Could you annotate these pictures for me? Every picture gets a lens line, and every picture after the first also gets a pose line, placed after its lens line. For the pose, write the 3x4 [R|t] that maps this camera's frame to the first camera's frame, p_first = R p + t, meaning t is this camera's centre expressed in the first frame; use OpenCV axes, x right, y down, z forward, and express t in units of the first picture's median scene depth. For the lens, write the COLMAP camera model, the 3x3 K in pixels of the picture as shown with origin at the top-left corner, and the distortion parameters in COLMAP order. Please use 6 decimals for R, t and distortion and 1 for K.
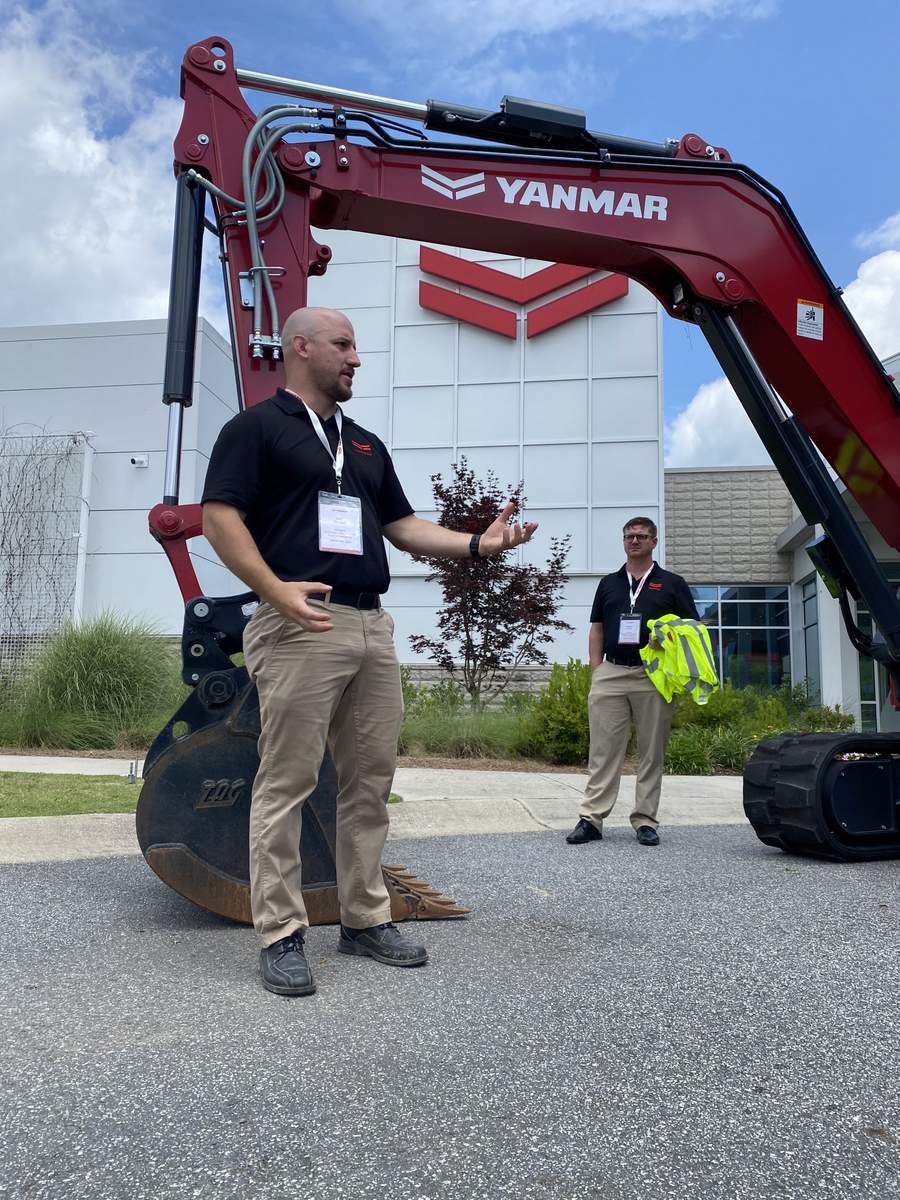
lens RADIAL K [[925.7, 0, 450.0], [0, 925.7, 600.0], [0, 0, 1]] dist [0.022598, 0.000432]
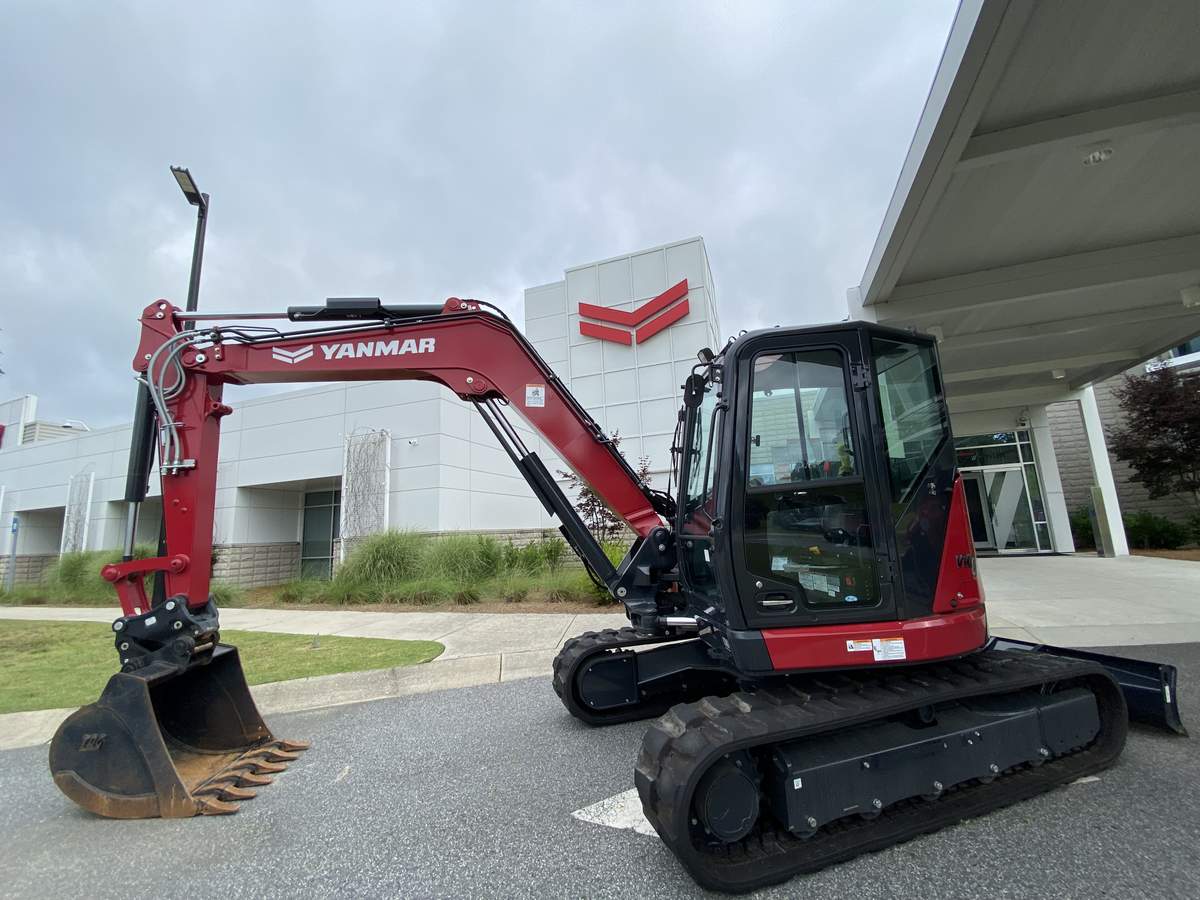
lens RADIAL K [[486.4, 0, 600.0], [0, 486.4, 450.0], [0, 0, 1]] dist [0.015238, -0.020426]
pose [[0.981619, -0.092342, -0.167027, 0.666347], [0.086301, 0.995337, -0.043083, -0.166007], [0.170226, 0.027876, 0.985011, 0.181947]]
